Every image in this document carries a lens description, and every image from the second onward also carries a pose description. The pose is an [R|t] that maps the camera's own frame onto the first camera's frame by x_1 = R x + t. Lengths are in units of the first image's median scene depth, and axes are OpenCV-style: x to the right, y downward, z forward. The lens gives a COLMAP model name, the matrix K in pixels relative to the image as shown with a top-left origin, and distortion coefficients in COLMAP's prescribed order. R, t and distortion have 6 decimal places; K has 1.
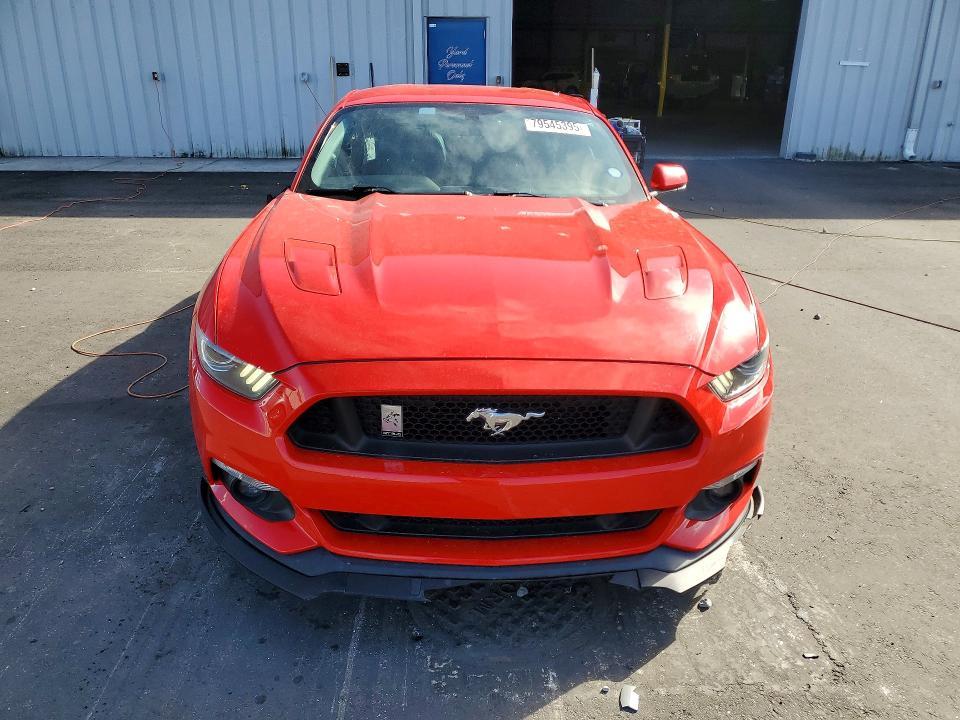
lens RADIAL K [[751.2, 0, 482.4], [0, 751.2, 356.9], [0, 0, 1]] dist [0.006218, 0.004717]
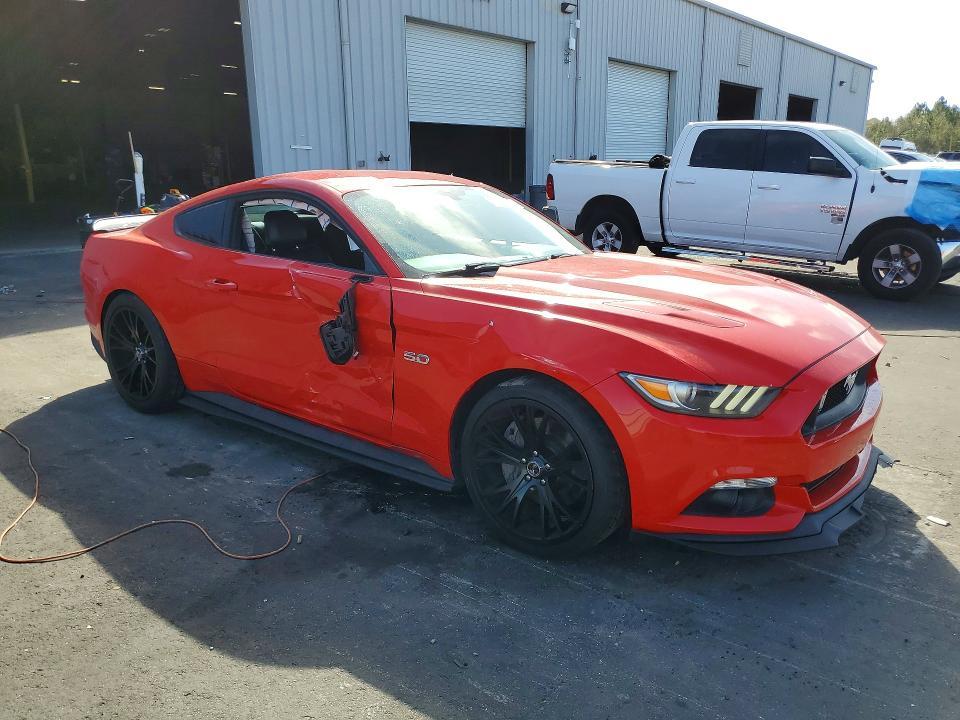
lens RADIAL K [[751.2, 0, 487.6], [0, 751.2, 362.4], [0, 0, 1]] dist [0.006218, 0.004717]
pose [[0.666942, -0.205576, 0.716189, -0.739693], [0.270794, 0.962337, 0.024057, -0.088506], [-0.694161, 0.177895, 0.697491, 0.220902]]
